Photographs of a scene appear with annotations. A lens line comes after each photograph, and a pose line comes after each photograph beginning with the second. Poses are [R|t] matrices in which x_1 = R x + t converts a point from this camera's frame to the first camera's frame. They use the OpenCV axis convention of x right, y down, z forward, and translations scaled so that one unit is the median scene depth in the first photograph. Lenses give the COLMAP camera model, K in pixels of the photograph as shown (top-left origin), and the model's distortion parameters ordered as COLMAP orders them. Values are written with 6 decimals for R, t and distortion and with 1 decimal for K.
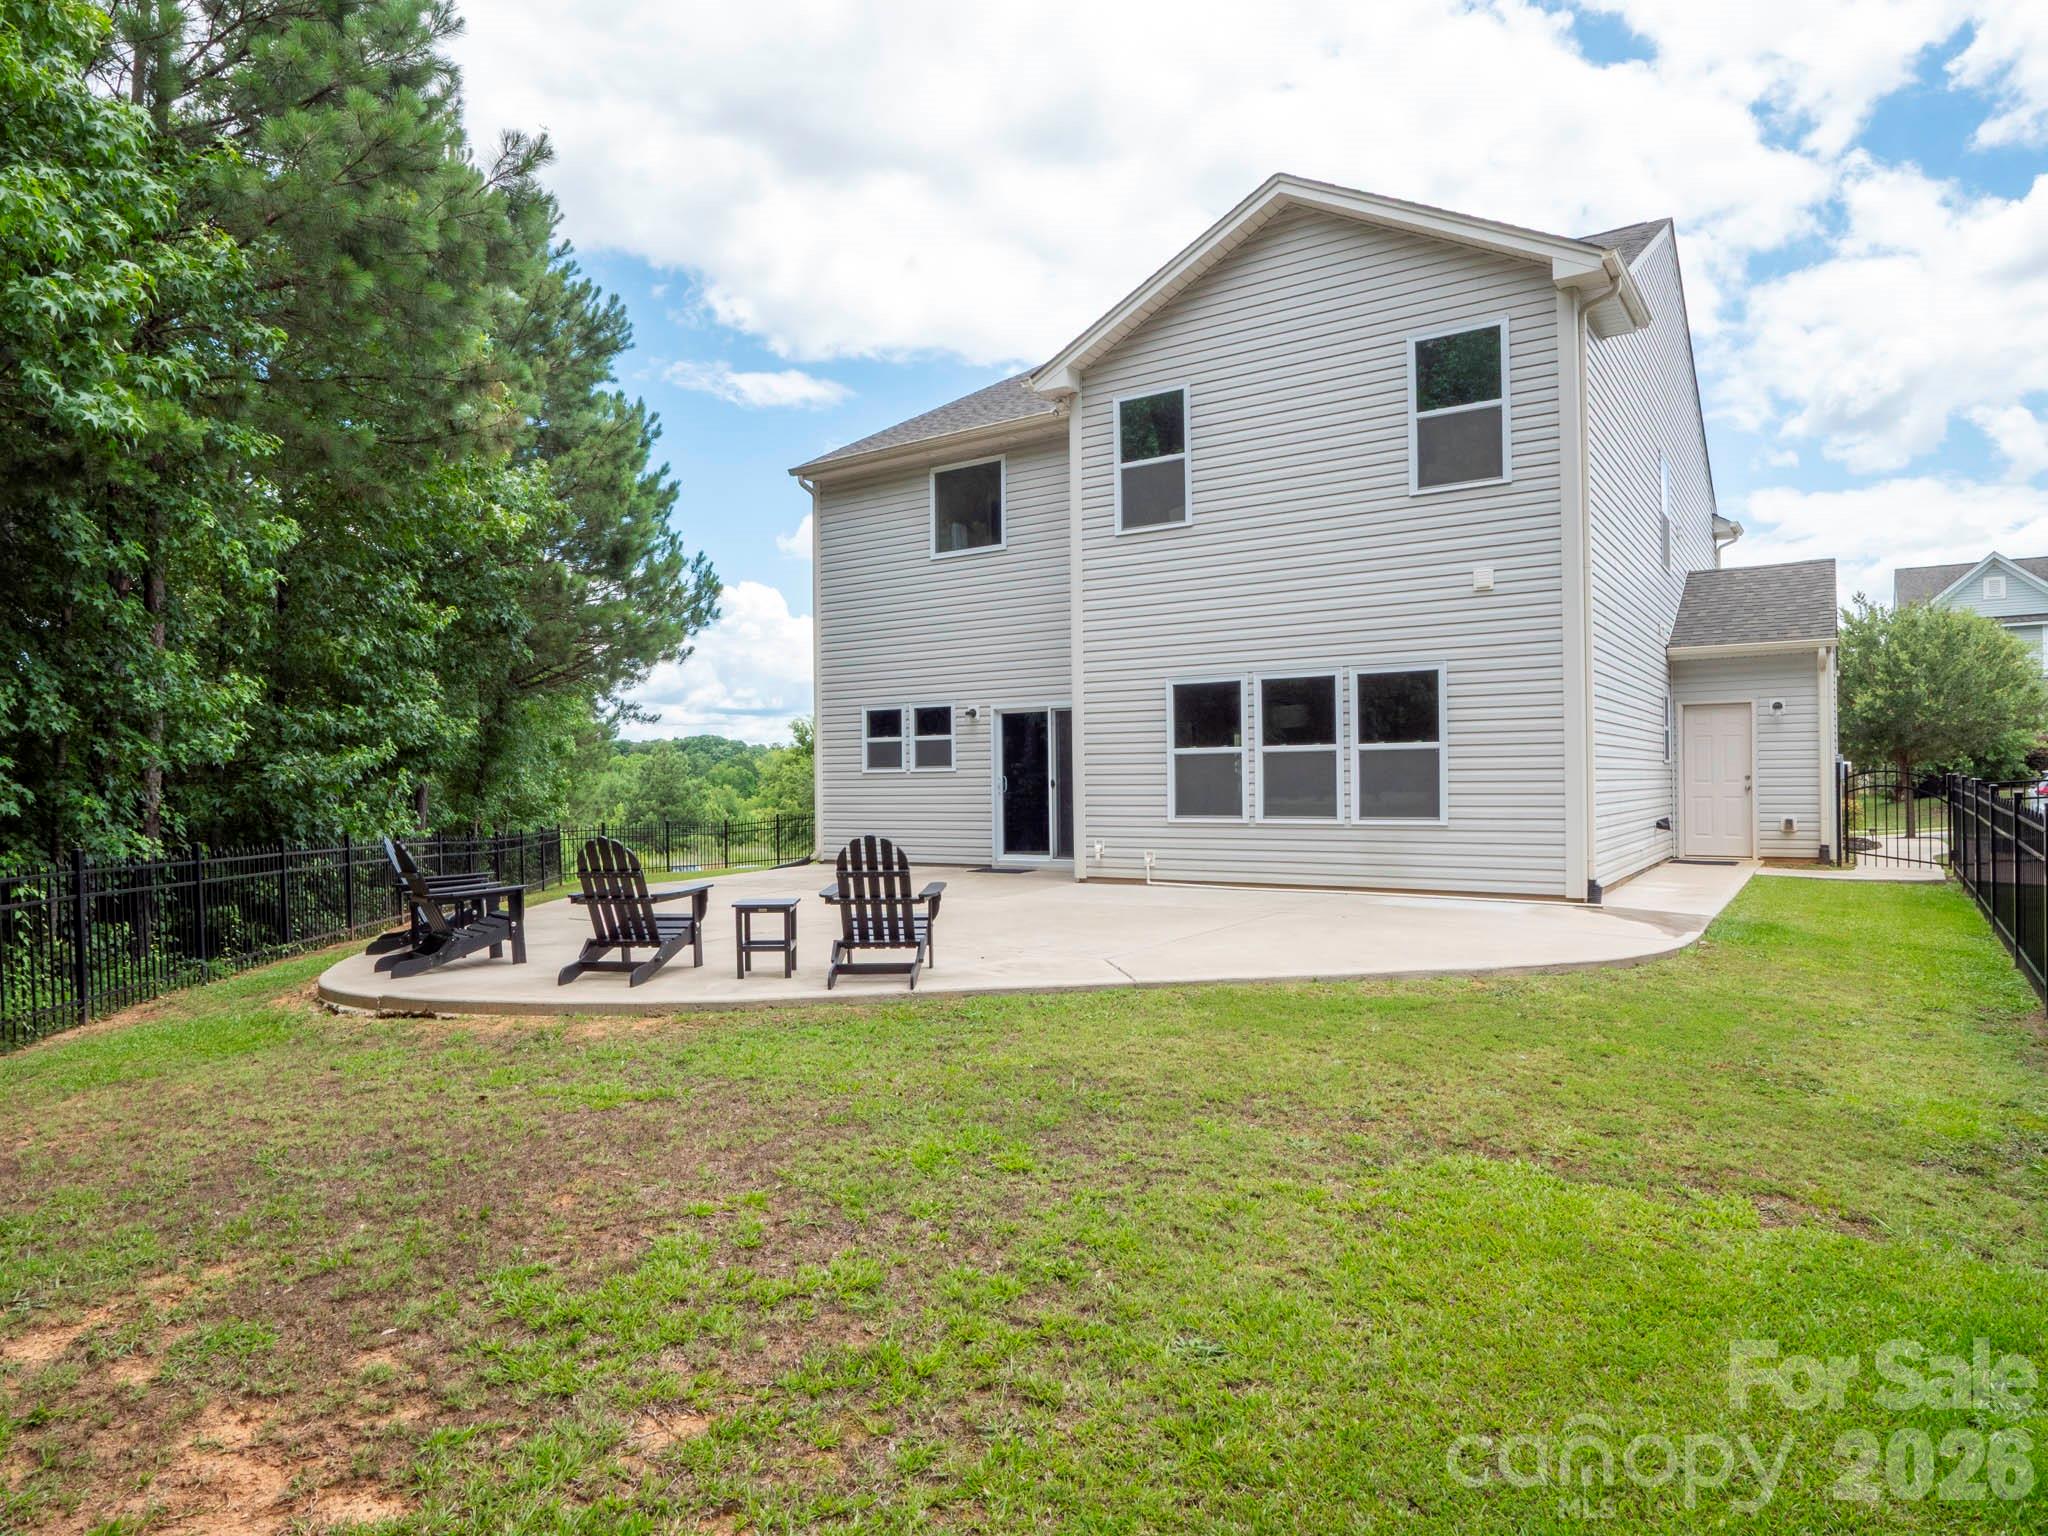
lens RADIAL K [[1220.1, 0, 1021.6], [0, 1220.1, 776.0], [0, 0, 1]] dist [-0.019388, 0.002296]
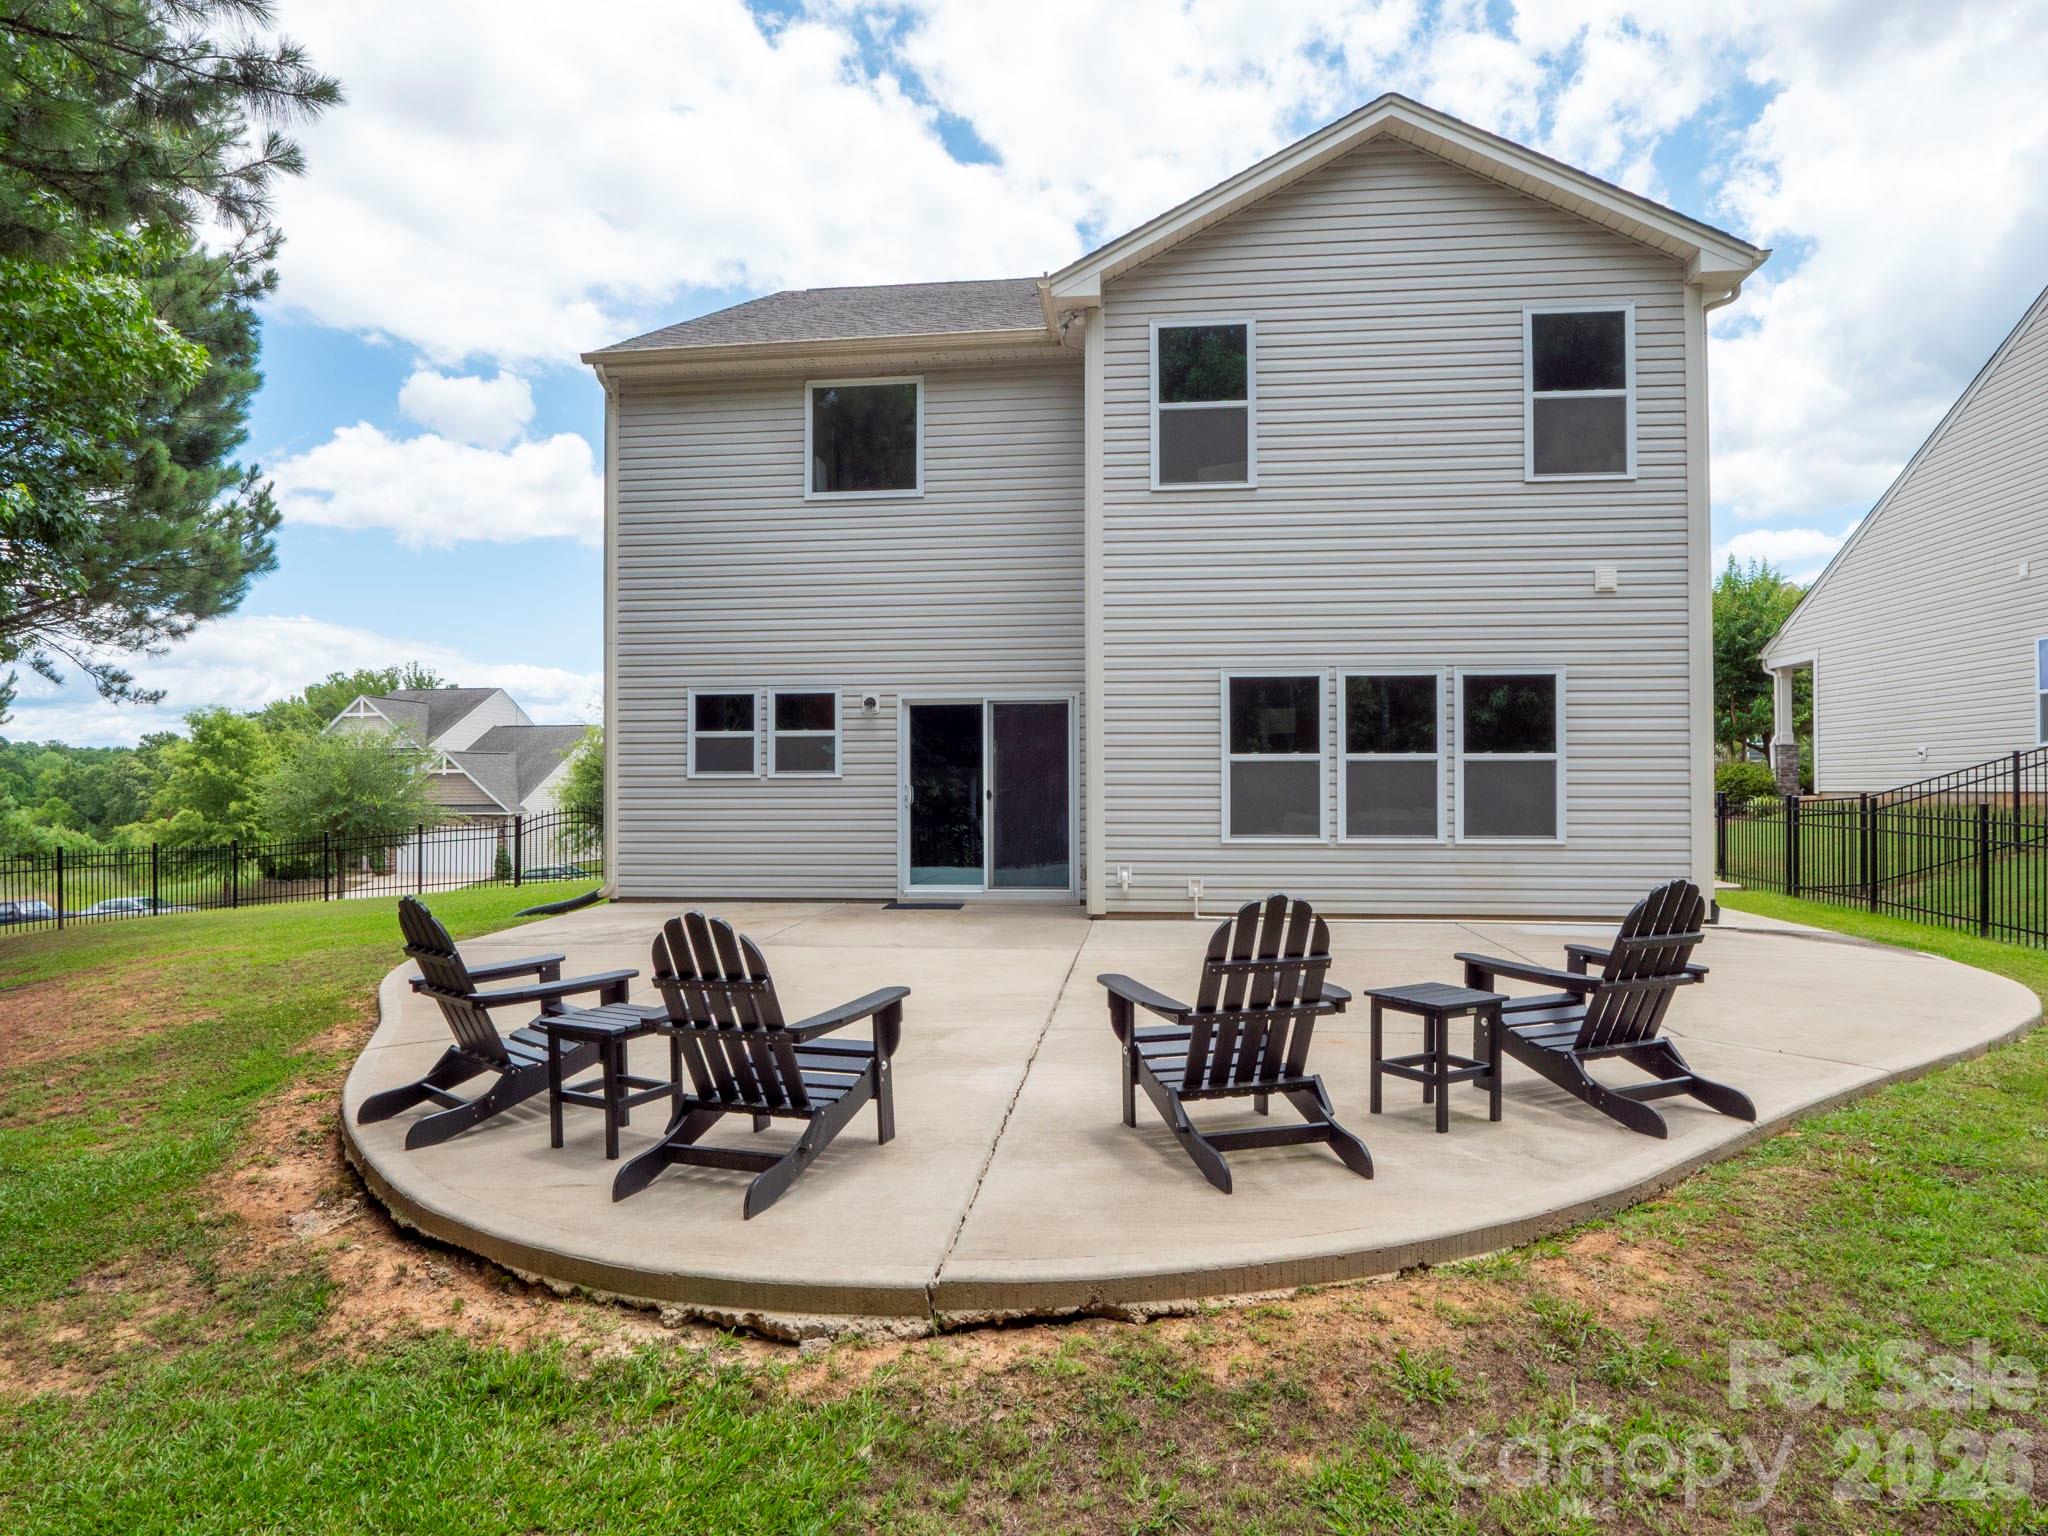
lens RADIAL K [[1220.1, 0, 1016.1], [0, 1220.1, 772.0], [0, 0, 1]] dist [-0.019388, 0.002296]
pose [[0.887656, 0.017393, 0.460178, -0.383874], [-0.010942, 0.999801, -0.016684, 0.005055], [-0.460376, 0.009774, 0.887670, 0.331440]]
